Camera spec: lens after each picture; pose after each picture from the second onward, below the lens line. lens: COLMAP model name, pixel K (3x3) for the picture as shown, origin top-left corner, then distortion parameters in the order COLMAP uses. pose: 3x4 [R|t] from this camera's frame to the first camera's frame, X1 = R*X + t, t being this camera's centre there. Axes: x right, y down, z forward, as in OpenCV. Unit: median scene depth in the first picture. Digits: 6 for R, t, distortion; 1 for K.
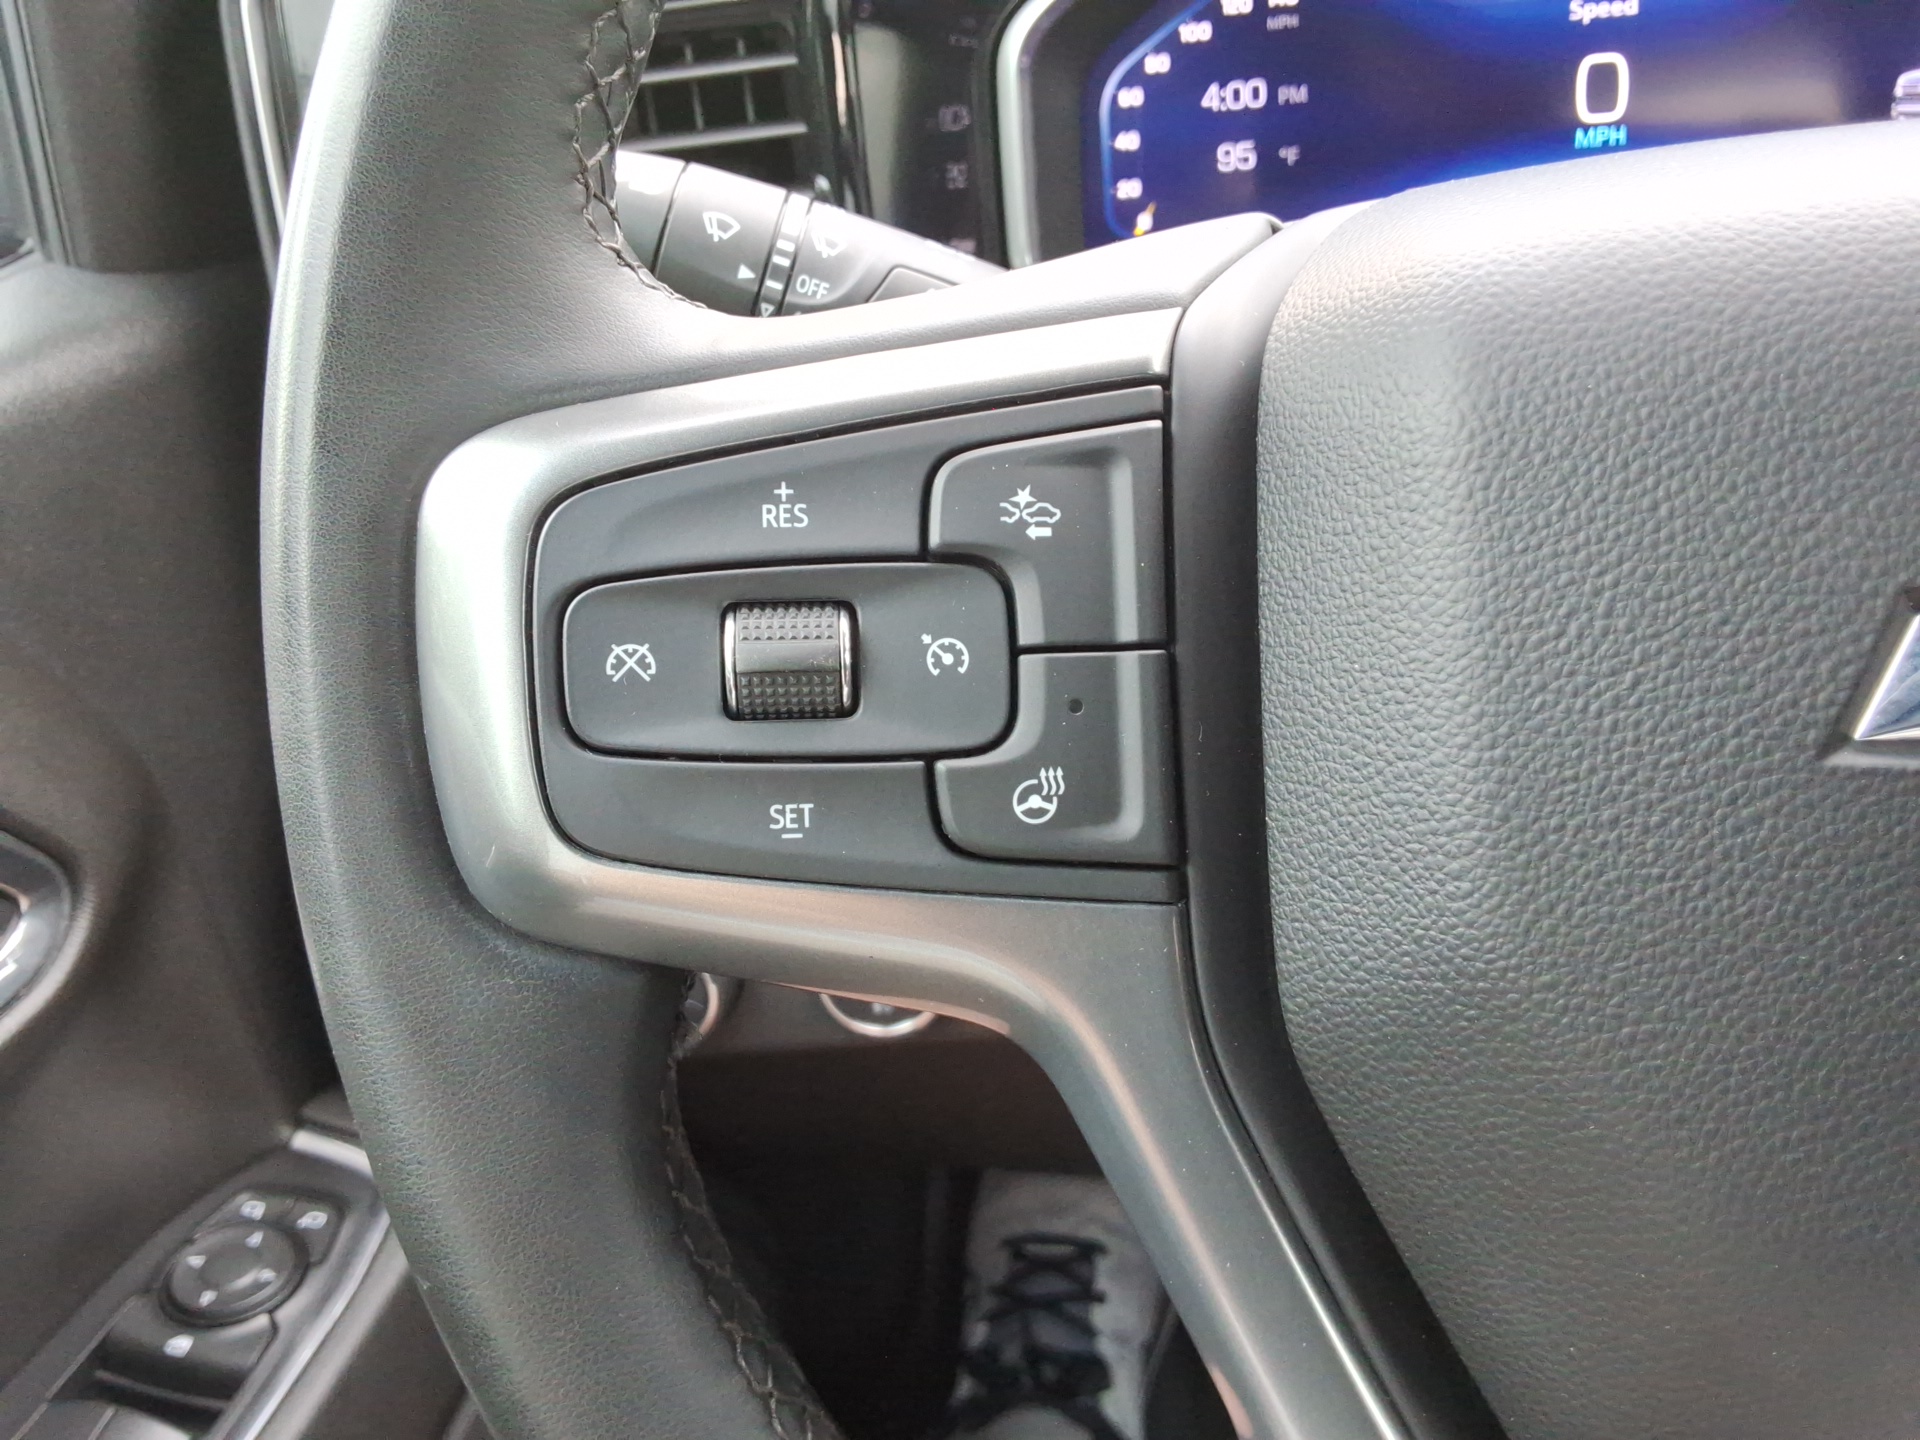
lens RADIAL K [[1659.2, 0, 976.3], [0, 1659.2, 717.0], [0, 0, 1]] dist [0.070157, -0.069009]
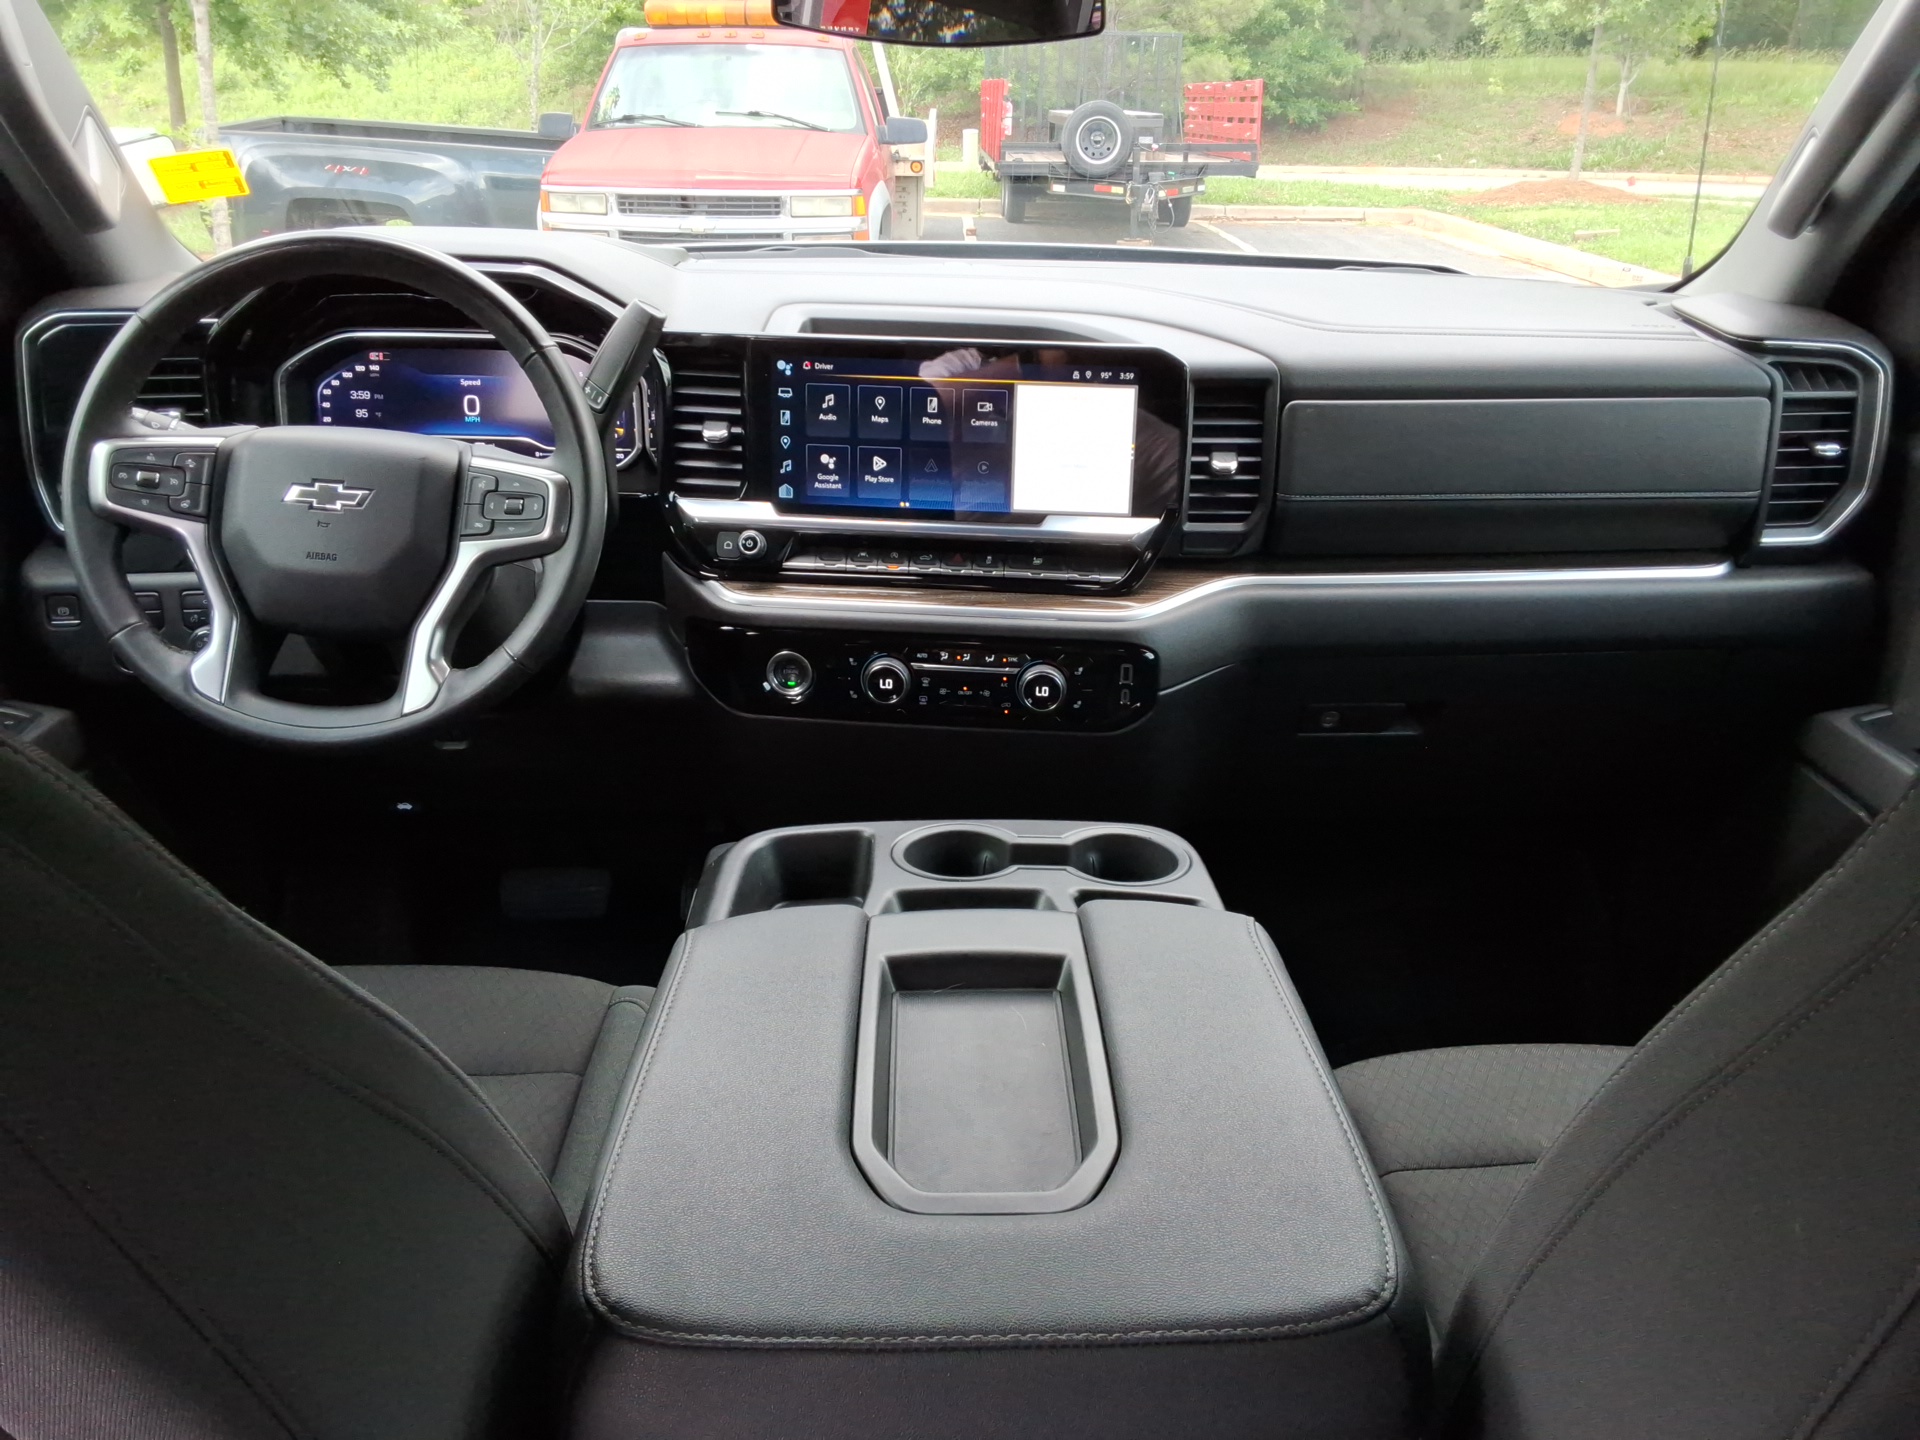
lens RADIAL K [[1551.4, 0, 972.9], [0, 1551.4, 709.0], [0, 0, 1]] dist [0.109028, -0.175500]
pose [[0.964853, 0.045707, 0.258785, 0.602098], [-0.014525, 0.992528, -0.121147, 0.641986], [-0.262389, 0.113131, 0.958308, -2.384604]]
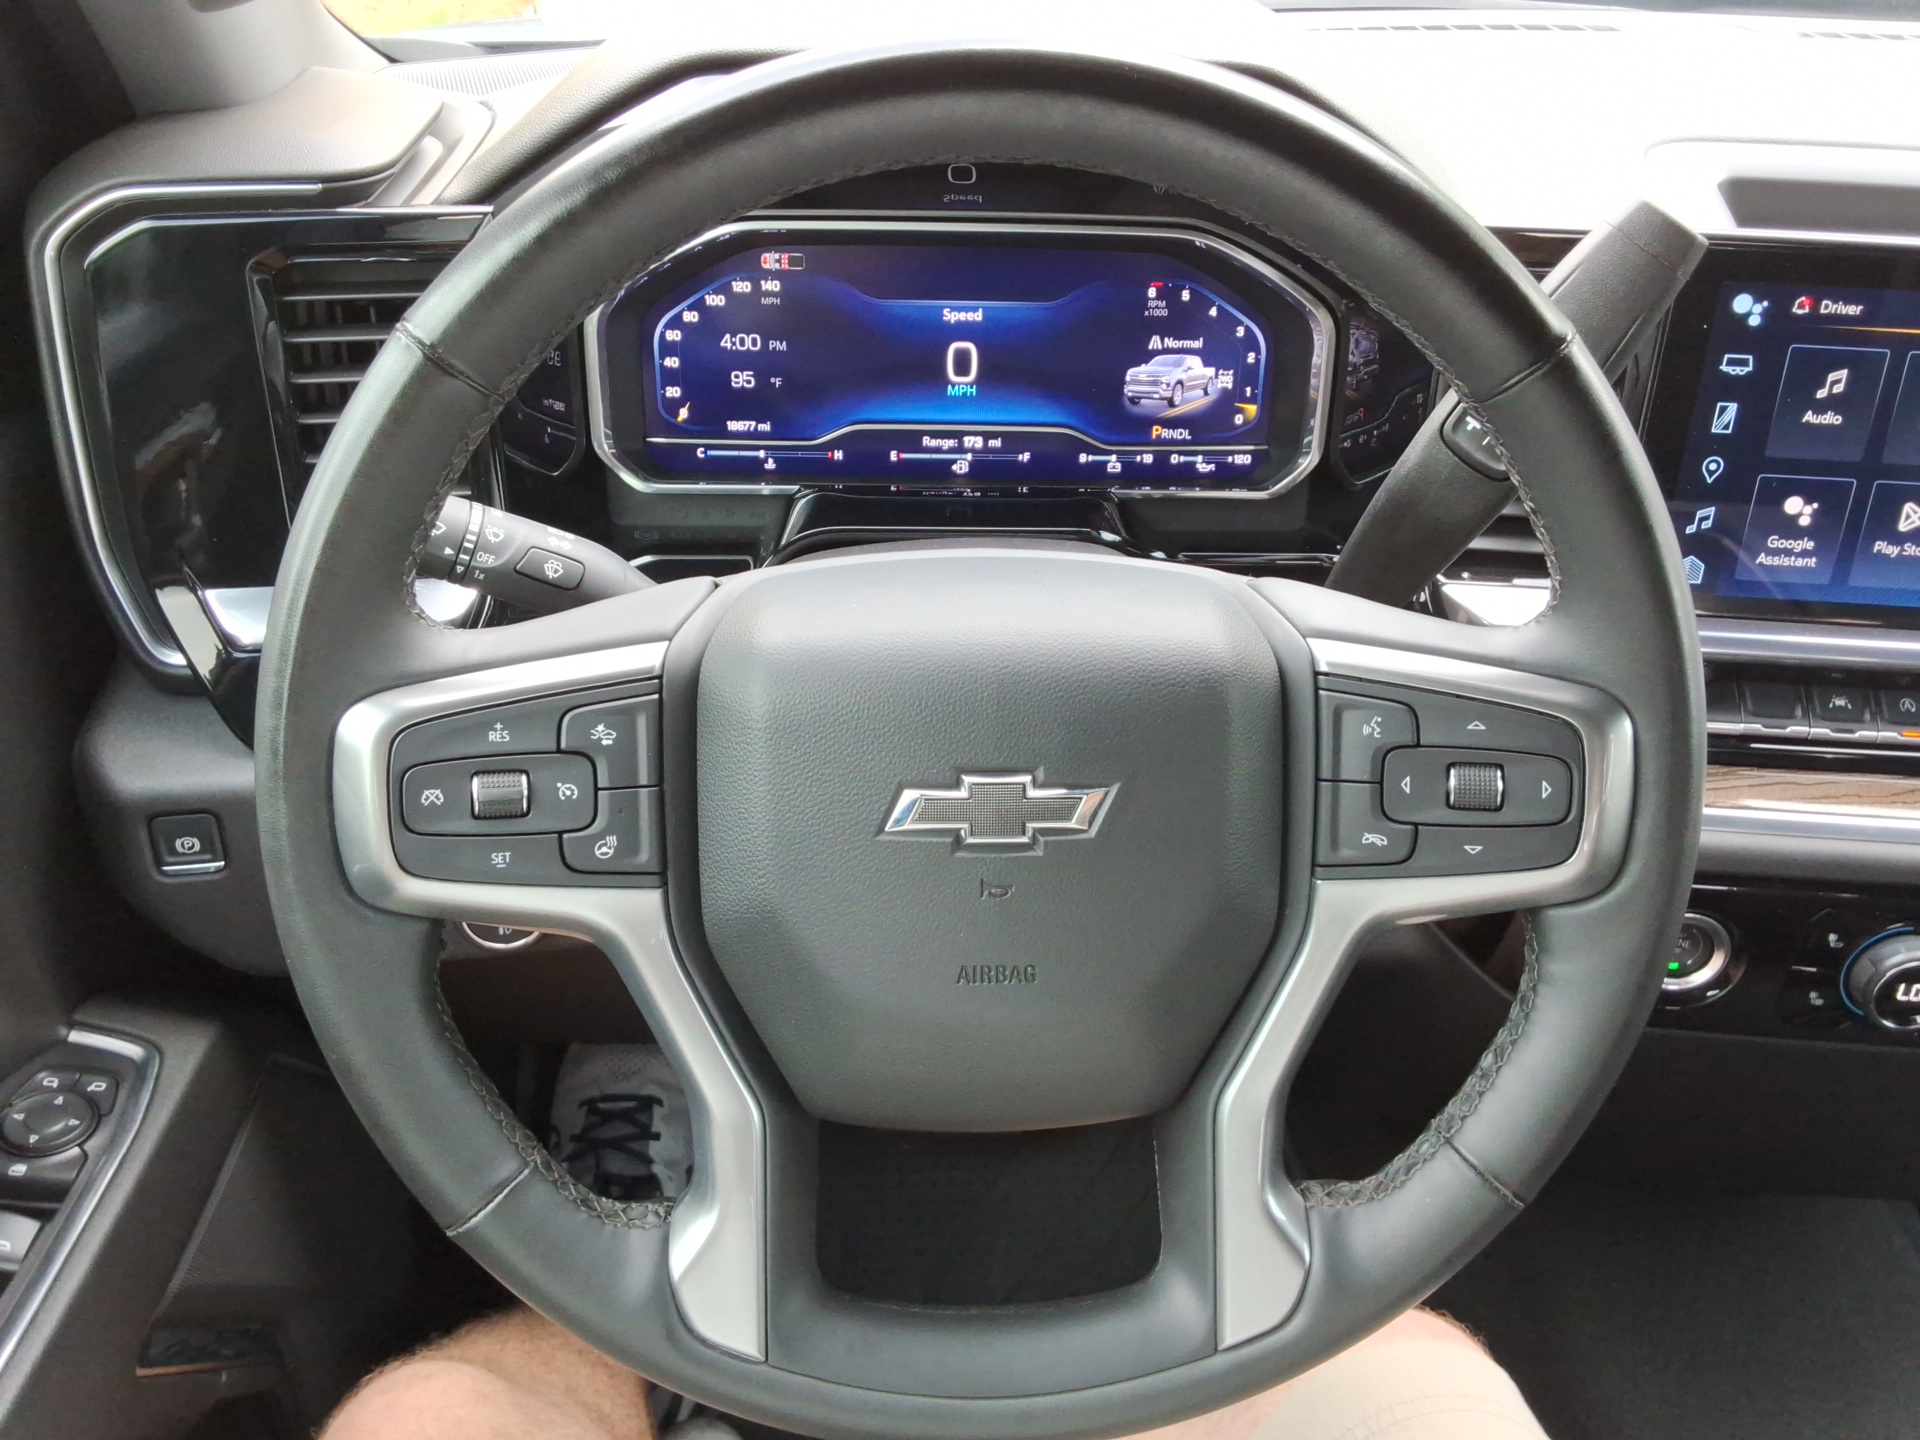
lens RADIAL K [[1507.7, 0, 994.8], [0, 1507.7, 709.6], [0, 0, 1]] dist [0.087270, -0.137720]
pose [[0.960320, 0.003701, 0.278874, -0.014061], [-0.014287, 0.999252, 0.035938, -0.092955], [-0.278533, -0.038496, 0.959655, -0.501967]]
